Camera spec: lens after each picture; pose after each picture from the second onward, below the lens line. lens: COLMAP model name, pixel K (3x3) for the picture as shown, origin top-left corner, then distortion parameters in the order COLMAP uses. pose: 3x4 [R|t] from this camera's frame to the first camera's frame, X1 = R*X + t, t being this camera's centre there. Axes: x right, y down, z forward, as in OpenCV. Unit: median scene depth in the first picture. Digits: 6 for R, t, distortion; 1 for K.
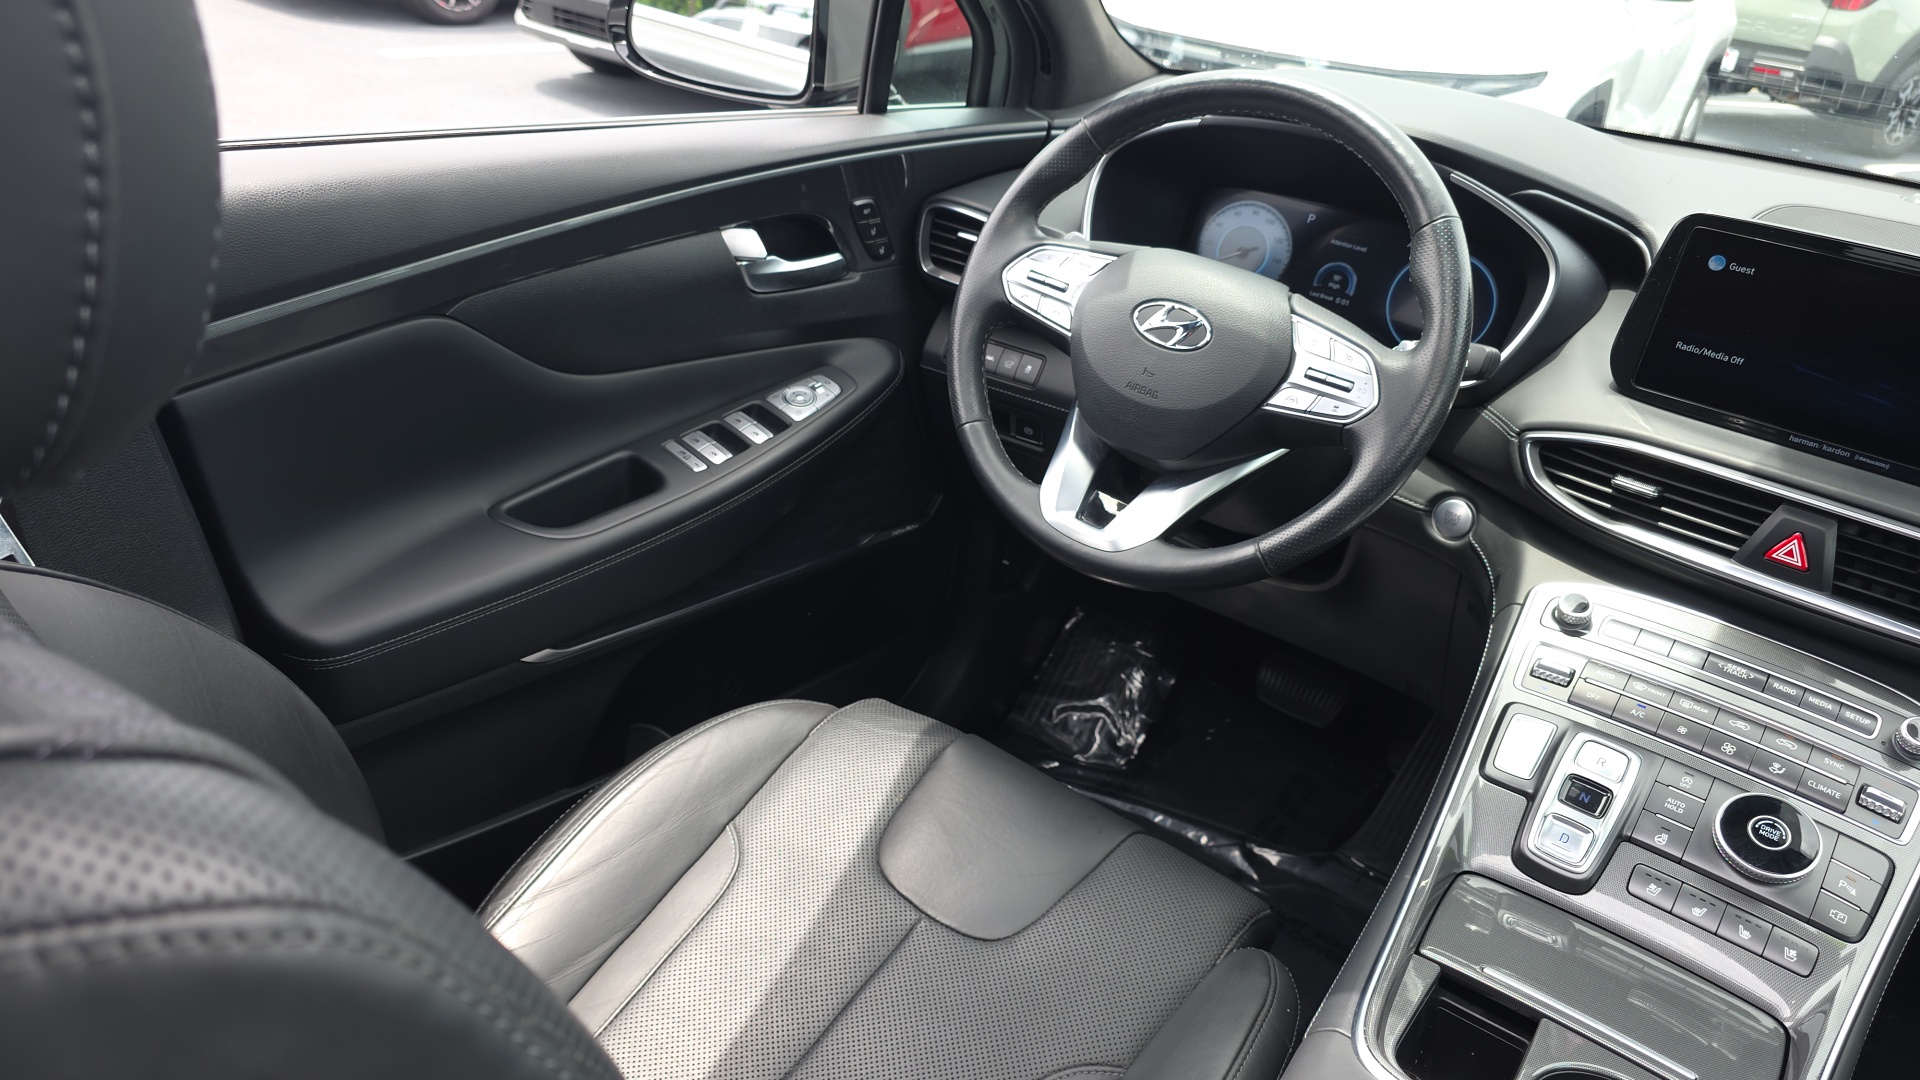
lens RADIAL K [[1312.2, 0, 927.1], [0, 1312.2, 531.4], [0, 0, 1]] dist [0.056666, -0.058037]
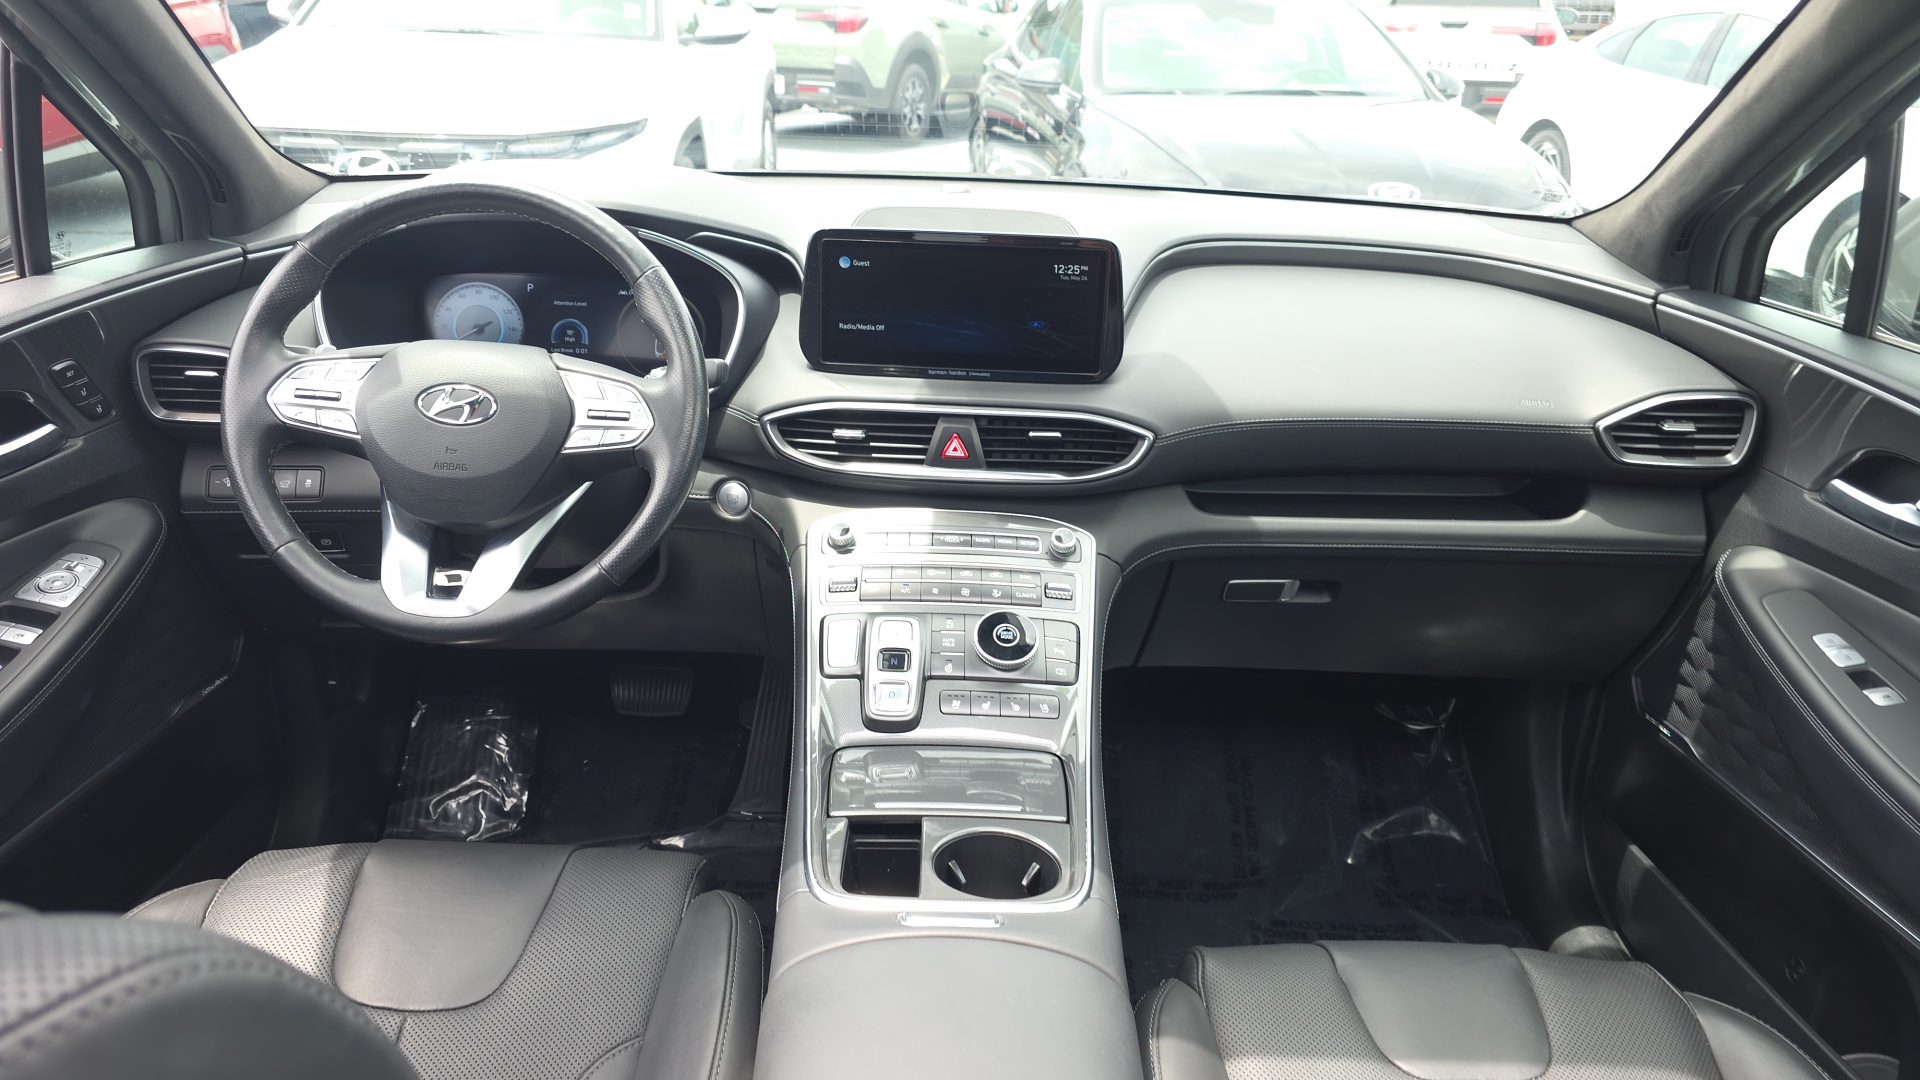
lens RADIAL K [[1304.7, 0, 957.8], [0, 1304.7, 527.7], [0, 0, 1]] dist [0.072849, -0.076946]
pose [[0.790179, -0.302312, 0.533127, -0.107693], [0.322960, 0.944694, 0.057014, 0.015815], [-0.520878, 0.127128, 0.844112, -0.153380]]
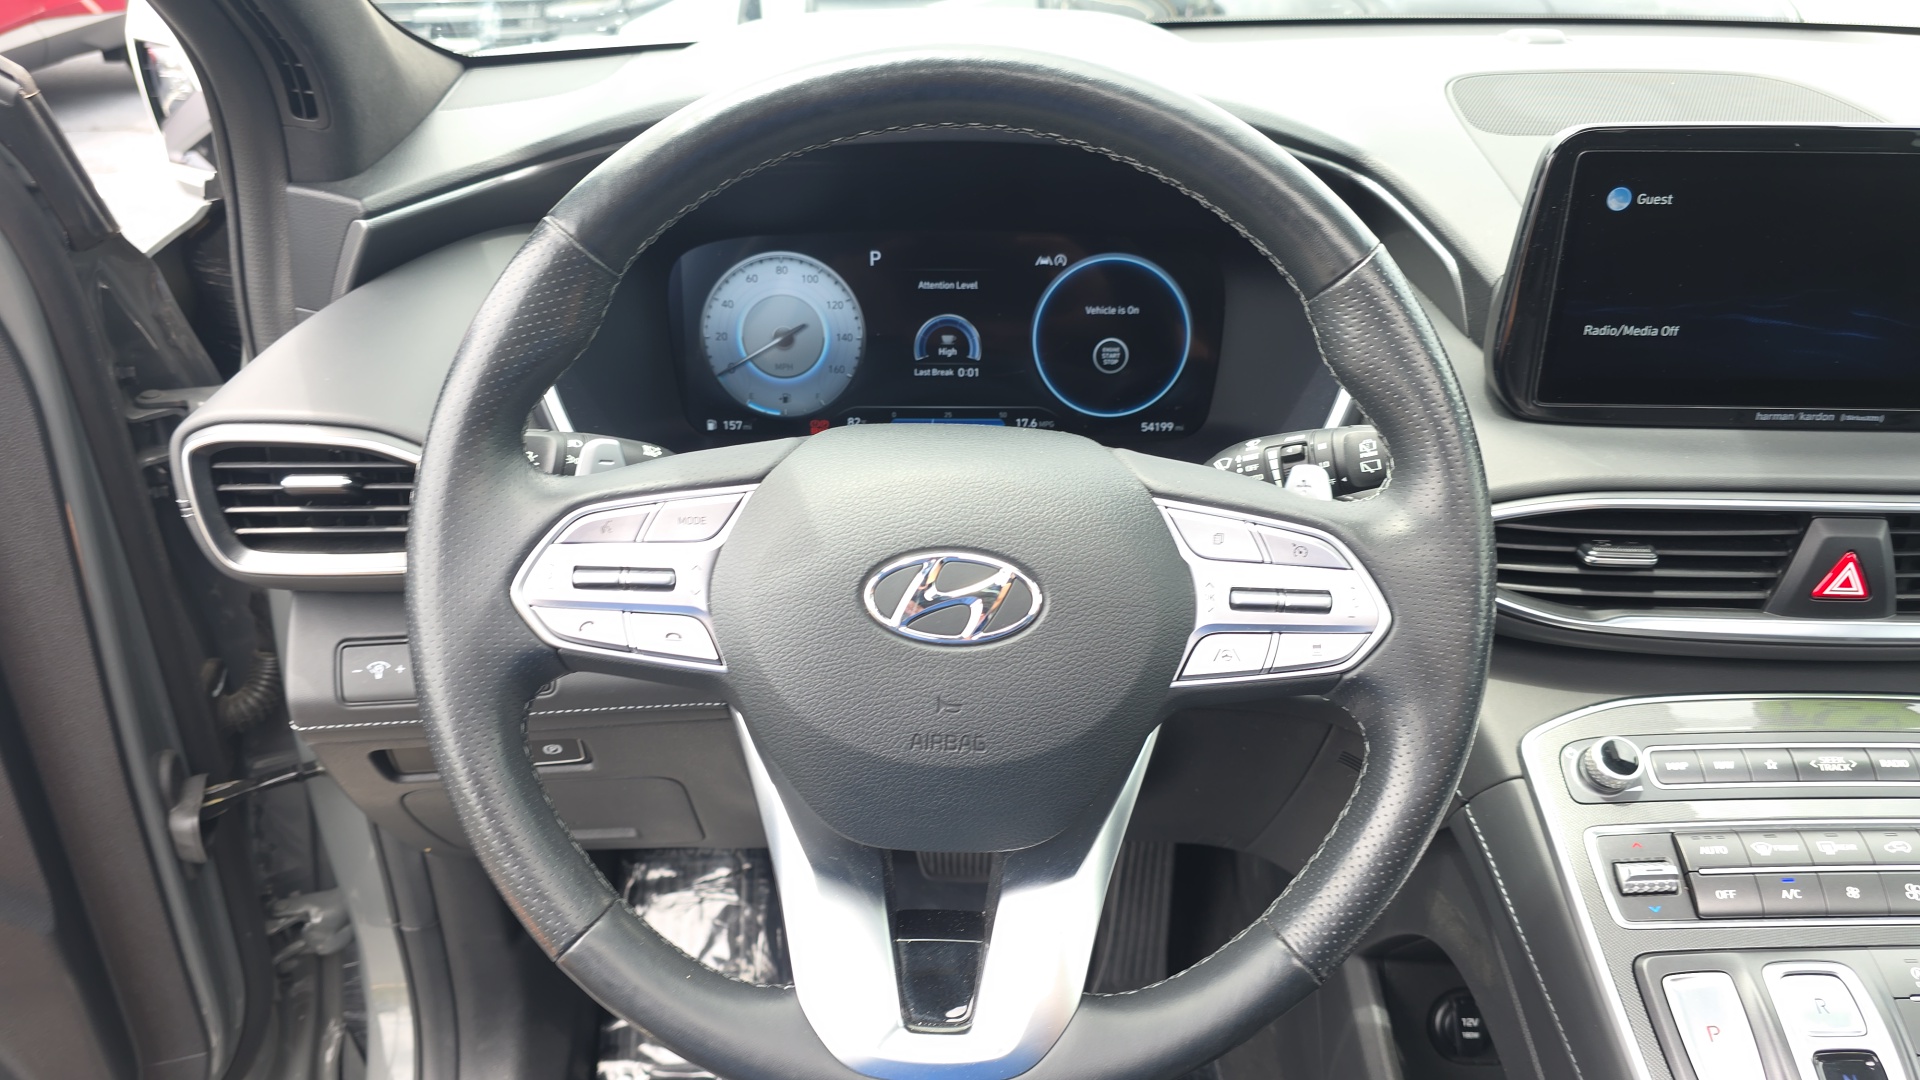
lens RADIAL K [[1312.2, 0, 927.1], [0, 1312.2, 531.4], [0, 0, 1]] dist [0.056666, -0.058037]
pose [[0.781075, -0.379639, 0.495777, -0.050747], [0.353402, 0.923325, 0.150261, -0.258629], [-0.514809, 0.057843, 0.855352, 0.604405]]
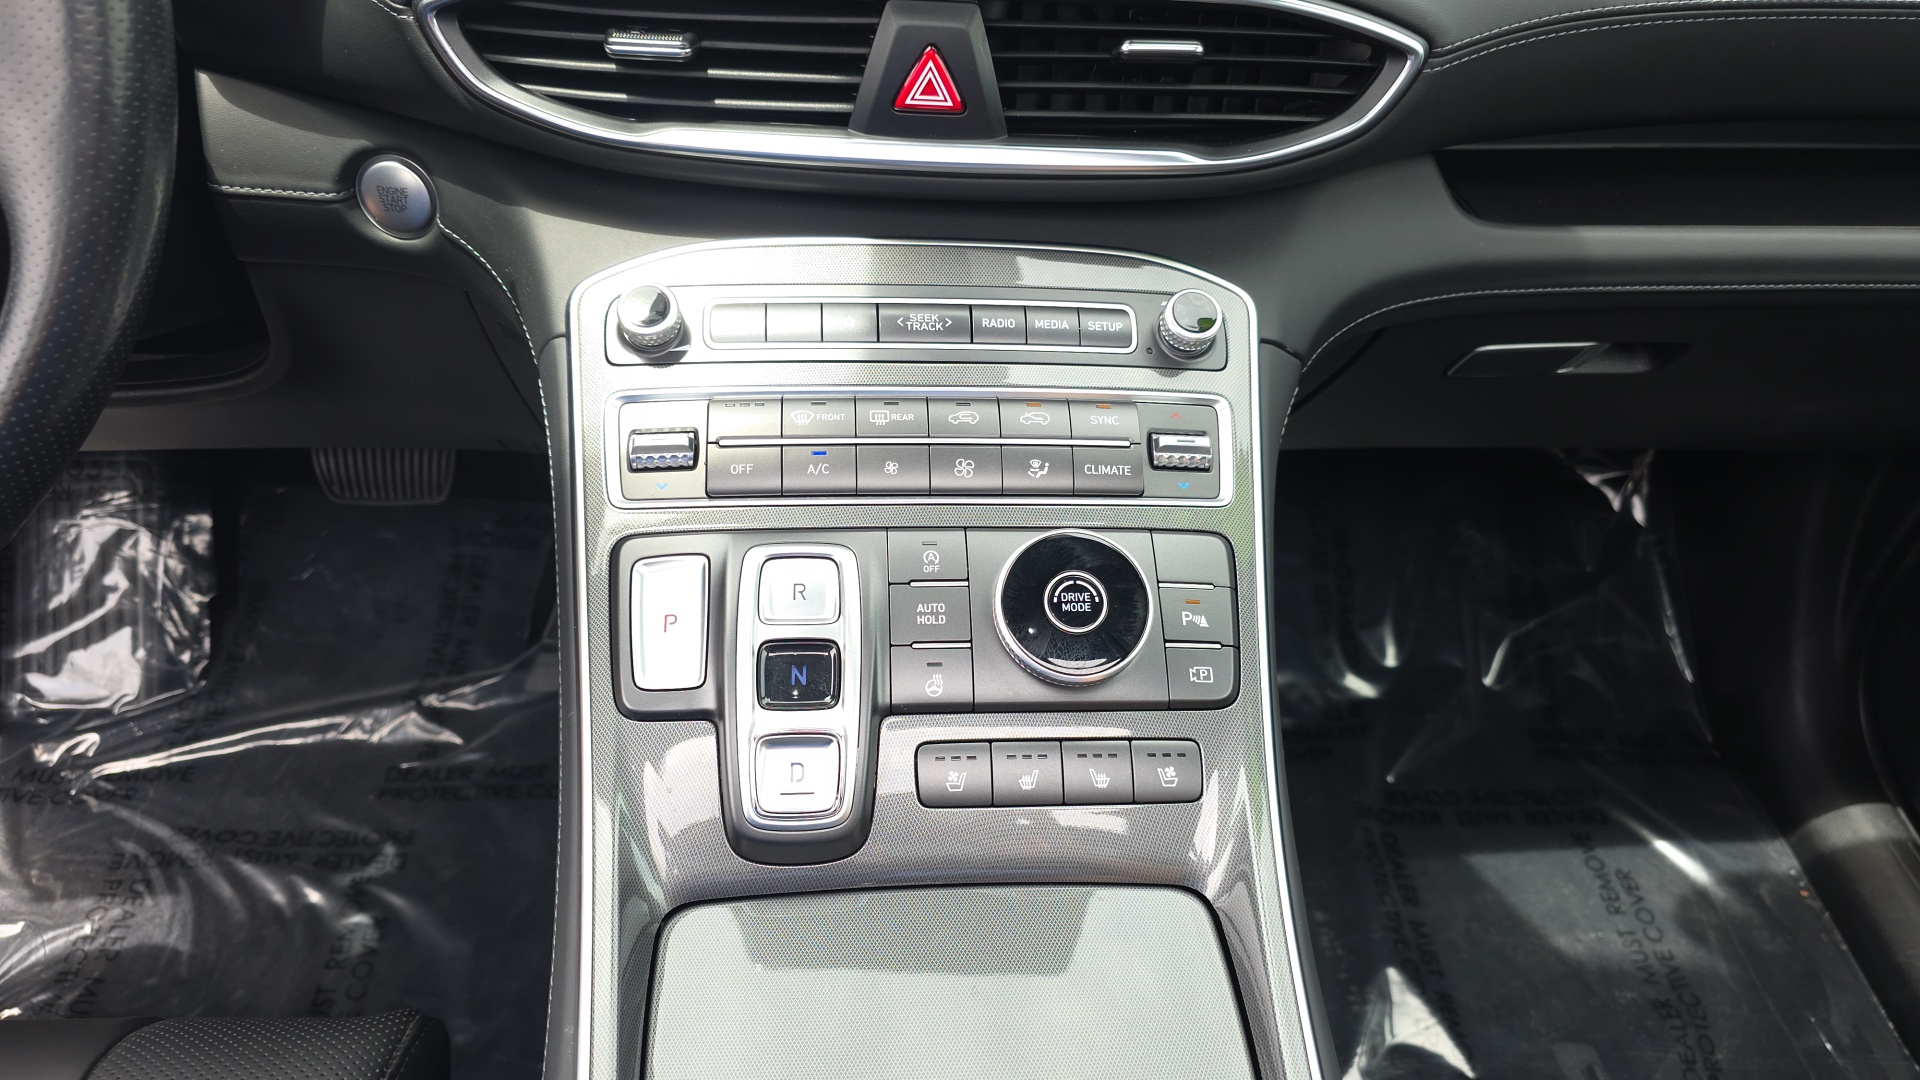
lens RADIAL K [[1315.8, 0, 952.9], [0, 1315.8, 556.8], [0, 0, 1]] dist [0.053026, -0.082444]
pose [[0.750251, -0.495020, 0.438268, 0.296652], [0.322053, 0.852547, 0.411638, -0.037611], [-0.577413, -0.167686, 0.799047, 0.486022]]
